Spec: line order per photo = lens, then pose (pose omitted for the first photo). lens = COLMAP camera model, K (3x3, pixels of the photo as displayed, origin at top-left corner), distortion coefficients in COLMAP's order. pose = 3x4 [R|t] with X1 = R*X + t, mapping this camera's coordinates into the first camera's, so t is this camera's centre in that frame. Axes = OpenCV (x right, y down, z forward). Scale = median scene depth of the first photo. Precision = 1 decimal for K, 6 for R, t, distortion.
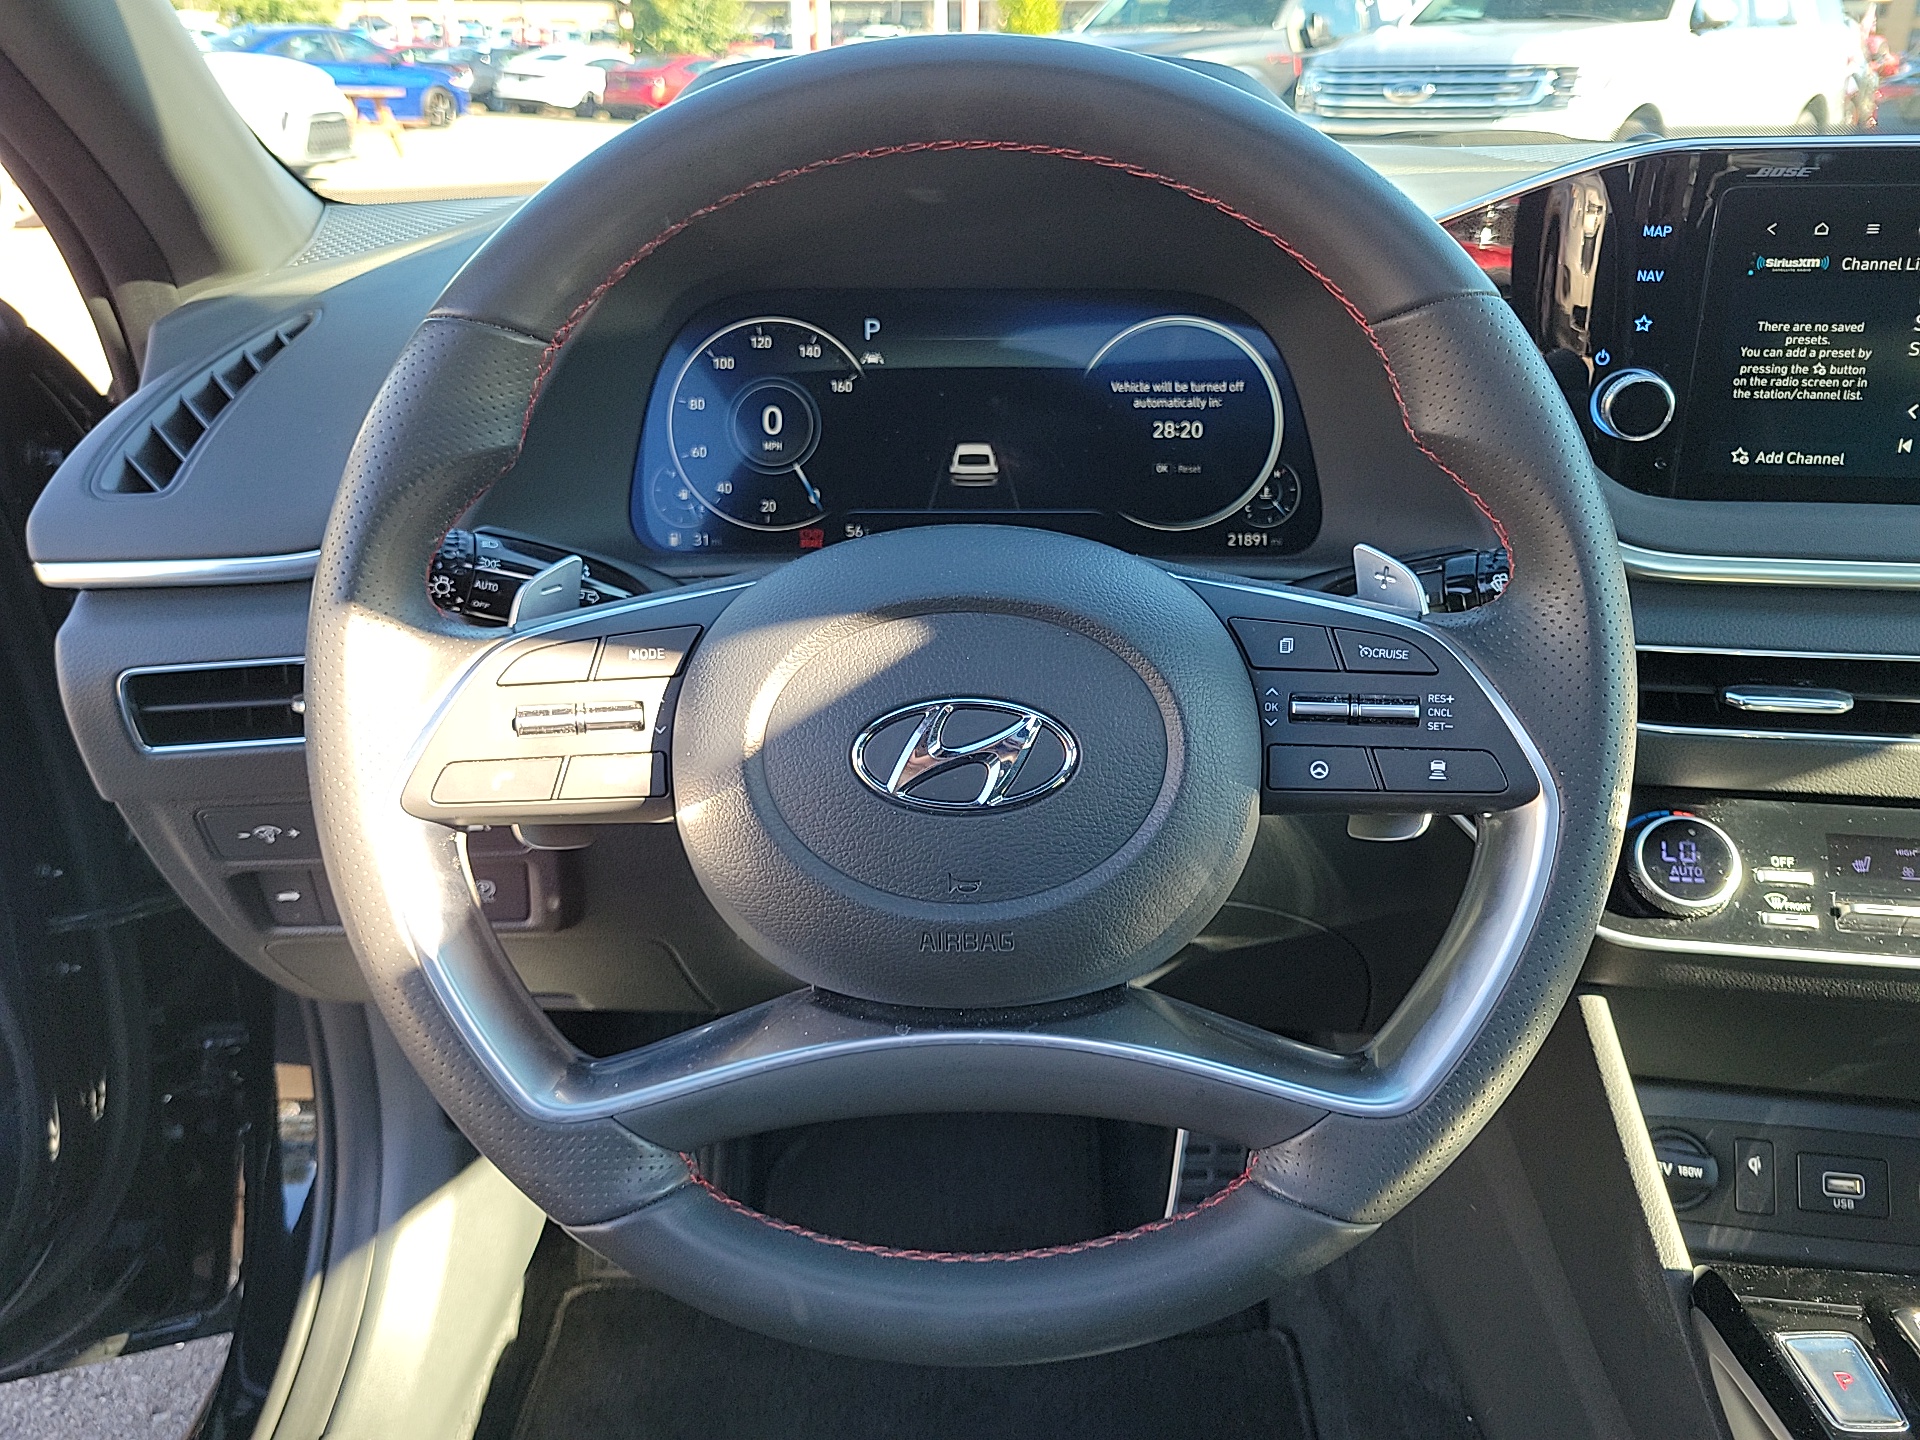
lens RADIAL K [[1526.2, 0, 960.4], [0, 1526.2, 724.2], [0, 0, 1]] dist [0.052849, -0.055904]
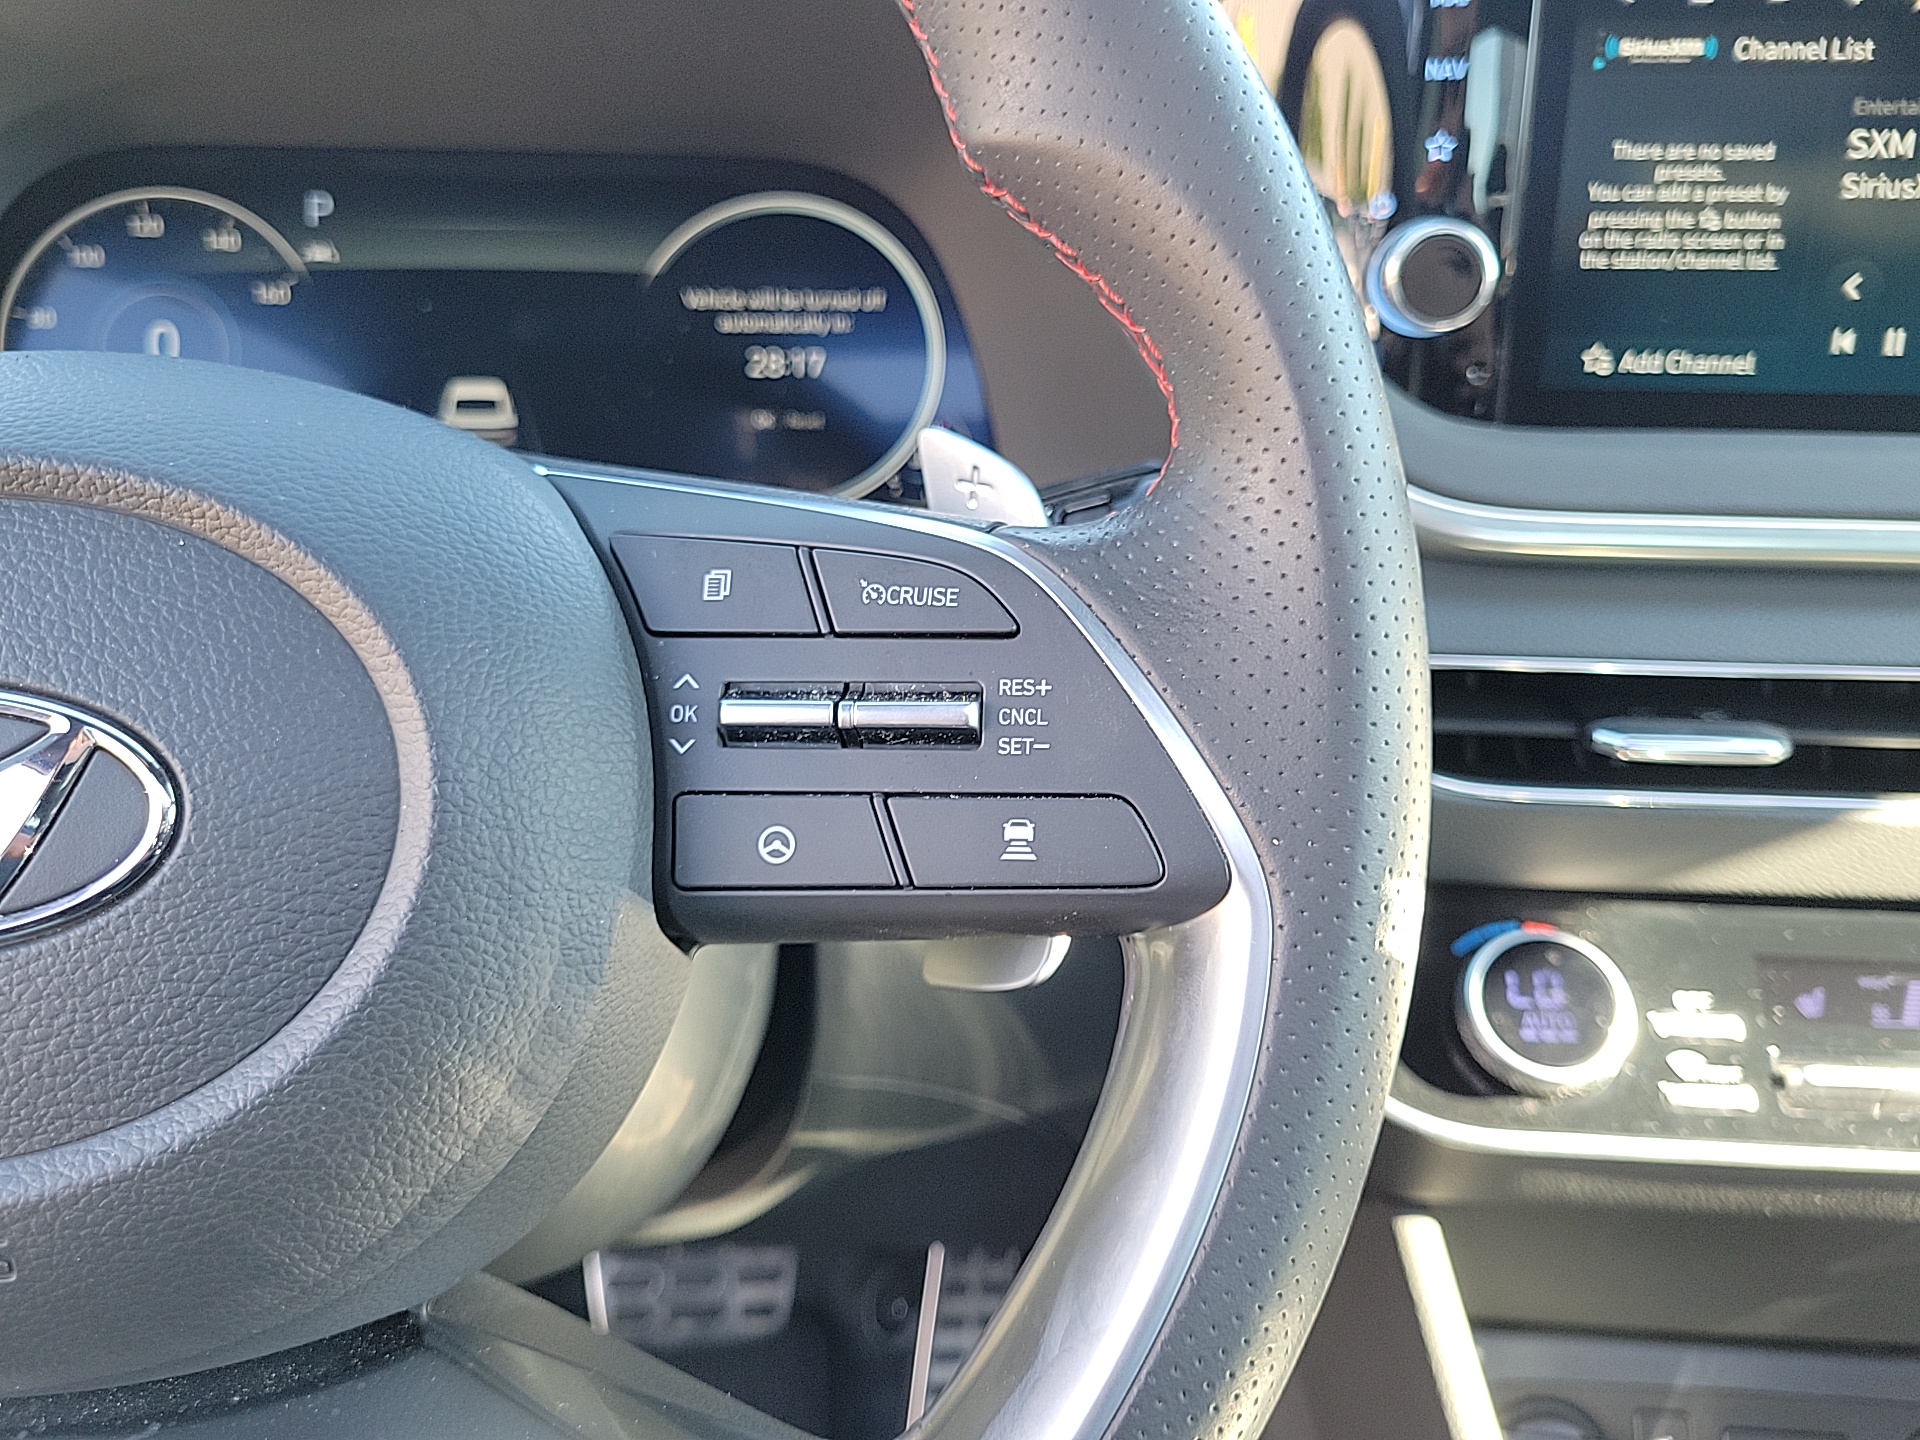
lens RADIAL K [[1526.2, 0, 956.8], [0, 1526.2, 711.9], [0, 0, 1]] dist [0.052849, -0.055904]
pose [[0.996694, -0.007211, 0.080923, 0.182720], [0.014403, 0.995960, -0.088640, 0.022828], [-0.079956, 0.089513, 0.992771, 0.387209]]
